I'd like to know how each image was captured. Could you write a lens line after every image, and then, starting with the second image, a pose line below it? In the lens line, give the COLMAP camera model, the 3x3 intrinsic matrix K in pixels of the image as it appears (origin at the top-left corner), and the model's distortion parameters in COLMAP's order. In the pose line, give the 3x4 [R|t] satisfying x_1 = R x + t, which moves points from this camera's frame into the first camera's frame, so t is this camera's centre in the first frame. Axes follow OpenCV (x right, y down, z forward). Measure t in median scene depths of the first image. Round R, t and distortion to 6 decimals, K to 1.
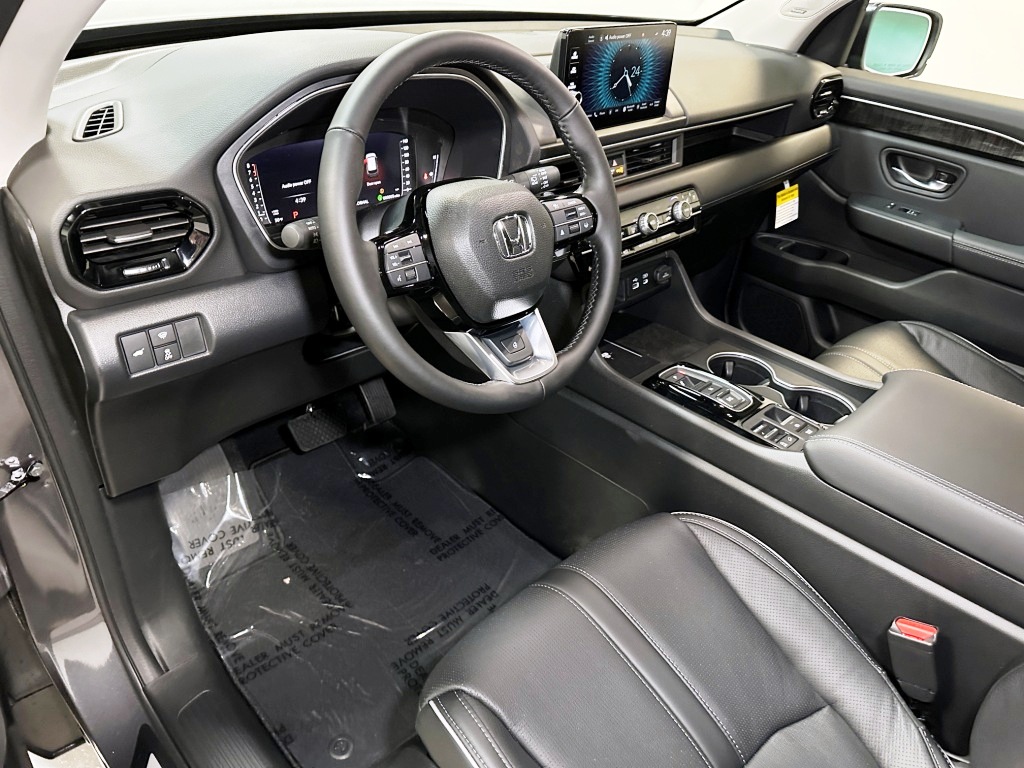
lens RADIAL K [[757.9, 0, 512.0], [0, 757.9, 384.0], [0, 0, 1]] dist [0.042347, -0.077229]
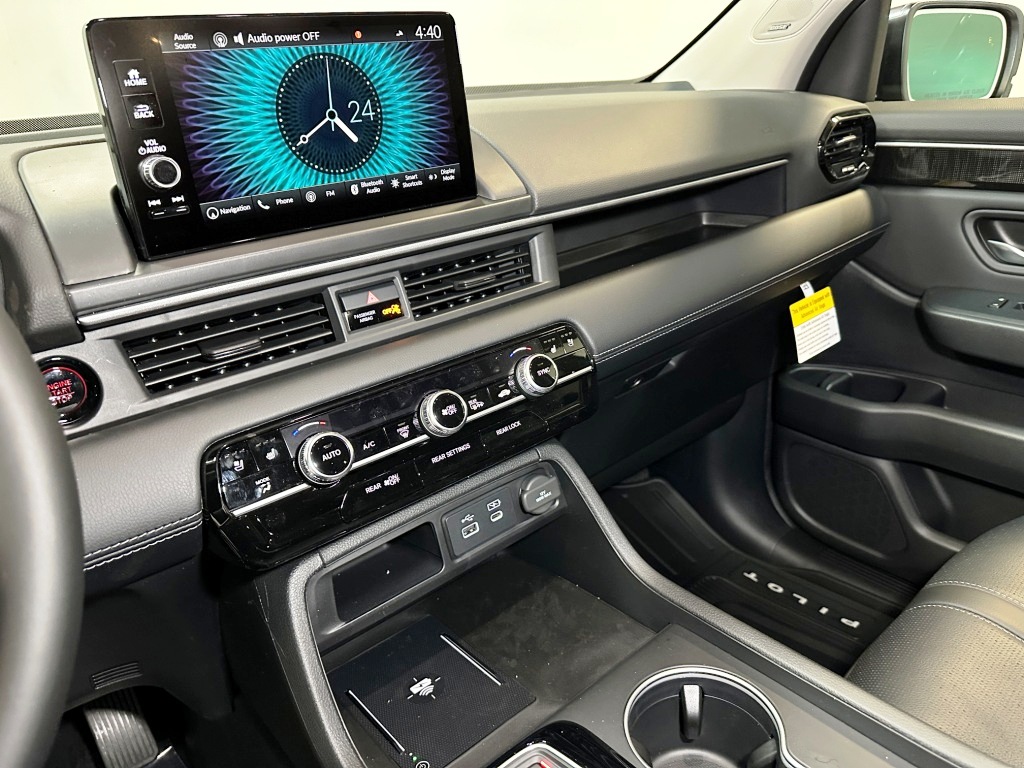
lens RADIAL K [[746.3, 0, 512.1], [0, 746.3, 357.4], [0, 0, 1]] dist [0.123593, -0.235801]
pose [[0.984986, -0.112331, -0.131090, 0.211994], [0.082738, 0.973624, -0.212626, -0.106424], [0.151517, 0.198588, 0.968300, 0.412645]]
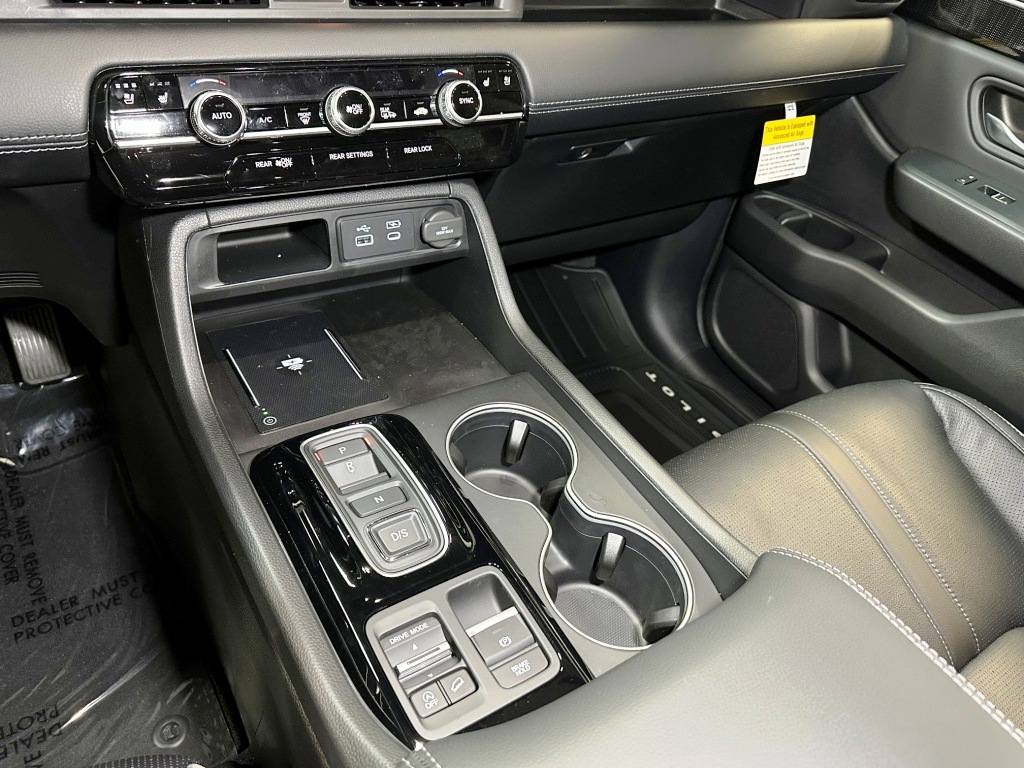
lens RADIAL K [[757.9, 0, 512.0], [0, 757.9, 384.0], [0, 0, 1]] dist [0.042347, -0.077229]
pose [[0.975576, 0.197966, -0.095187, 0.261263], [-0.186902, 0.975765, 0.113797, -0.089770], [0.115408, -0.093227, 0.988934, 0.401041]]
